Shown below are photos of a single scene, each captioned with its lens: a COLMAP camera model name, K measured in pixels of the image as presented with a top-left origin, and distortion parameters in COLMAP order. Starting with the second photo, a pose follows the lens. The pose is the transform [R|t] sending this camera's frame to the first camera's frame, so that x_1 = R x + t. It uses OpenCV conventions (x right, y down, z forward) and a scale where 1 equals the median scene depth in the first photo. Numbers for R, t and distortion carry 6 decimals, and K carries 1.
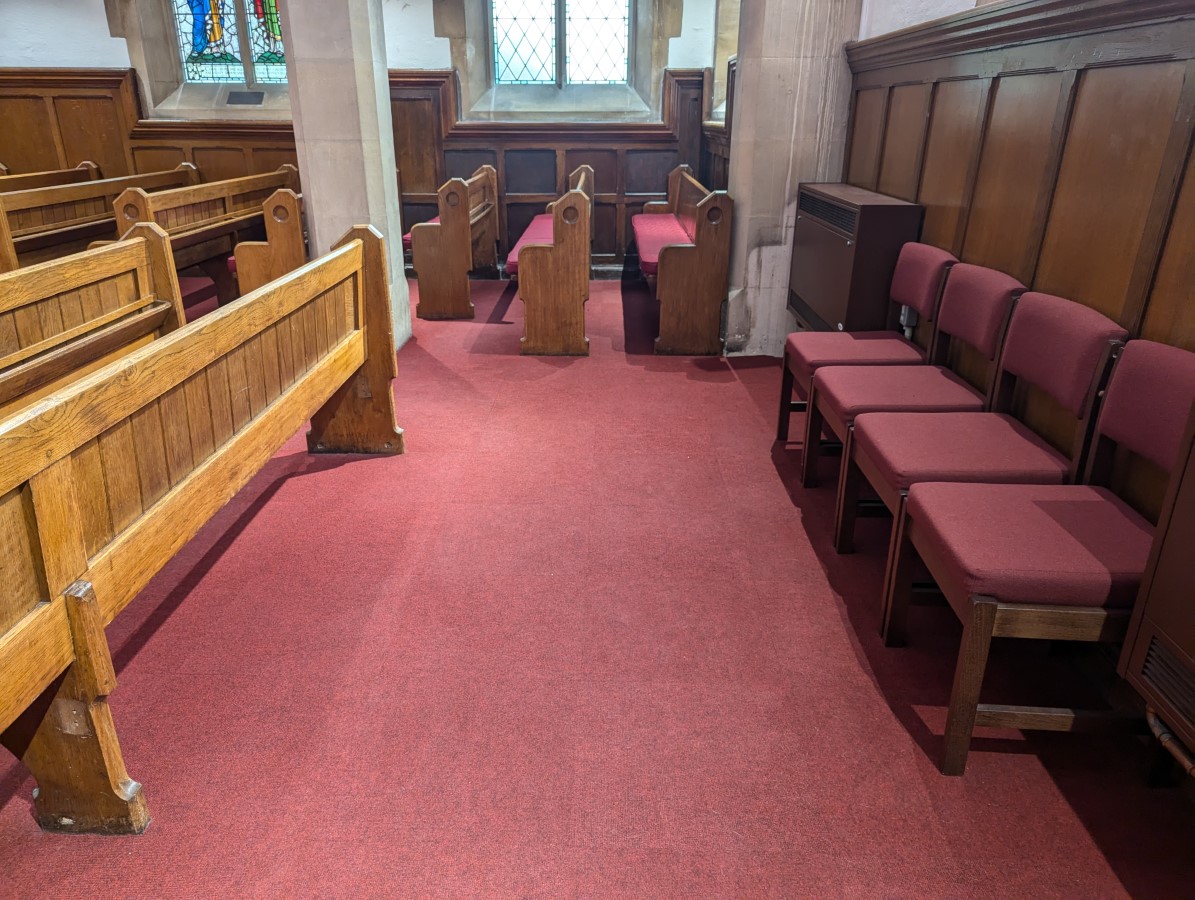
lens RADIAL K [[842.9, 0, 588.7], [0, 842.9, 446.7], [0, 0, 1]] dist [0.050014, -0.025547]
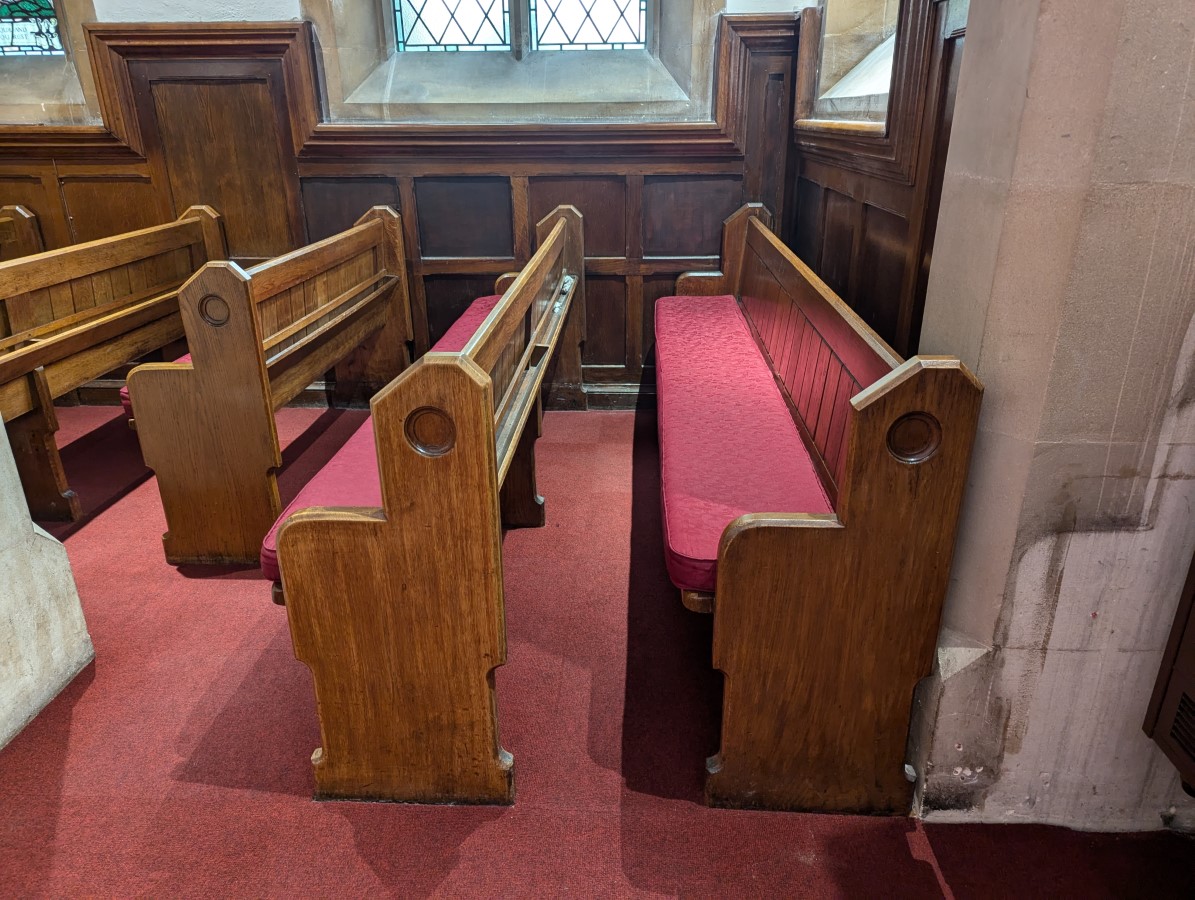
lens RADIAL K [[842.9, 0, 604.6], [0, 842.9, 455.5], [0, 0, 1]] dist [0.050014, -0.025547]
pose [[0.999719, 0.001169, -0.023670, 0.034093], [-0.000962, 0.999961, 0.008740, -0.189510], [0.023679, -0.008715, 0.999682, 0.494552]]
